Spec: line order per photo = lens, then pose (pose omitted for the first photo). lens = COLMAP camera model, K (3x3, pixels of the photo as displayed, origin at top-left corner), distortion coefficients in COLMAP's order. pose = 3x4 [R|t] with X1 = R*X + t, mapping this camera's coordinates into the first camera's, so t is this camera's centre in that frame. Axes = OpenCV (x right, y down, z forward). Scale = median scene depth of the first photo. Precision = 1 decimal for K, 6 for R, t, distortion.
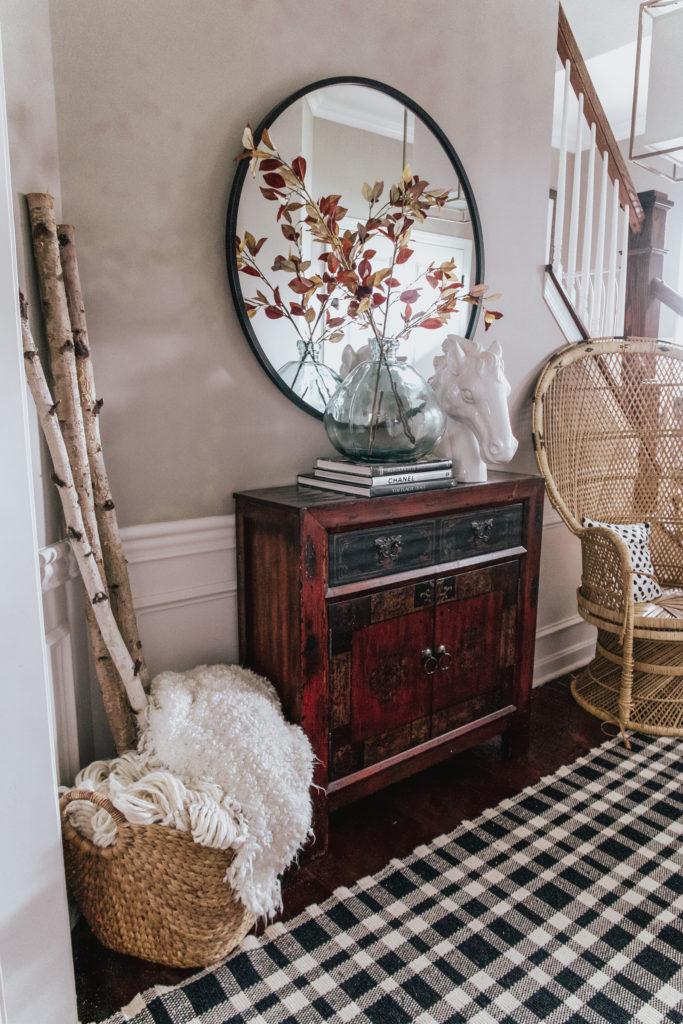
lens RADIAL K [[745.7, 0, 341.5], [0, 745.7, 512.0], [0, 0, 1]] dist [-0.002209, -0.000941]
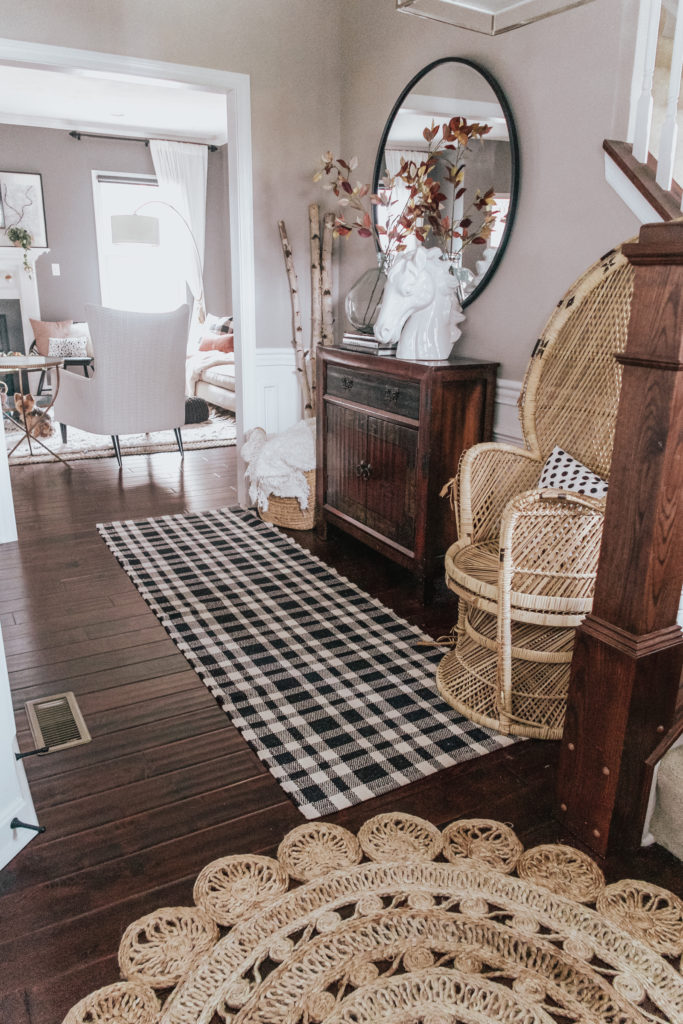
lens RADIAL K [[745.7, 0, 341.5], [0, 745.7, 512.0], [0, 0, 1]] dist [-0.002209, -0.000941]
pose [[-0.189472, 0.279512, -0.941262, 1.604894], [-0.206854, 0.925749, 0.316544, -0.196861], [0.959850, 0.254680, -0.117585, 1.165277]]
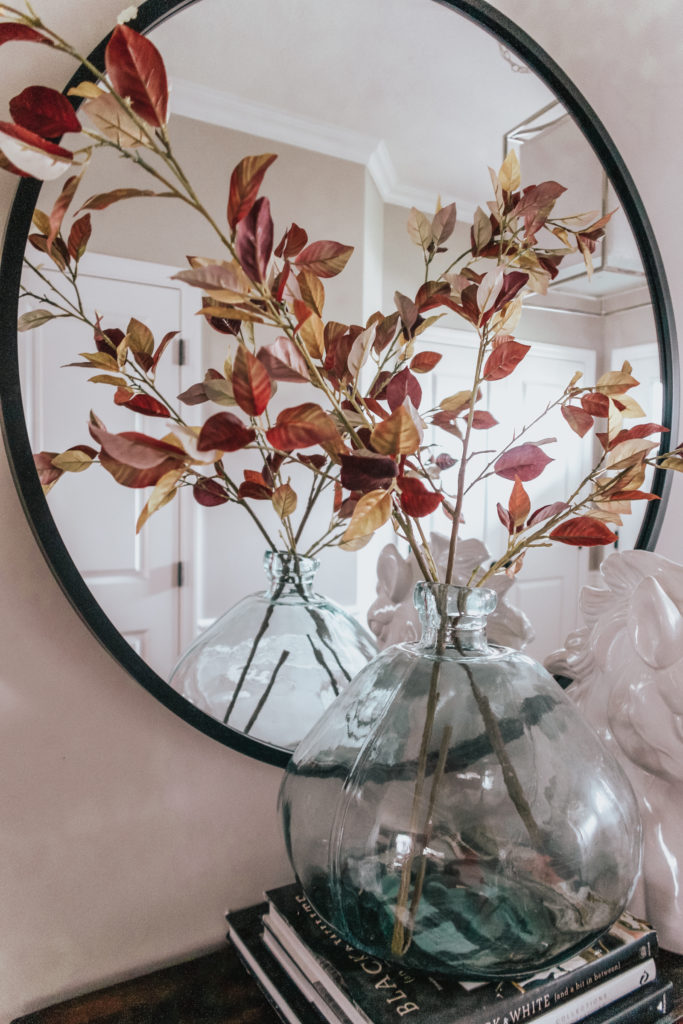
lens RADIAL K [[745.7, 0, 341.5], [0, 745.7, 512.0], [0, 0, 1]] dist [-0.002209, -0.000941]
pose [[0.990615, -0.003312, -0.136643, 0.049668], [-0.017665, 0.988220, -0.152017, -0.193478], [0.135537, 0.153004, 0.978887, 0.586983]]
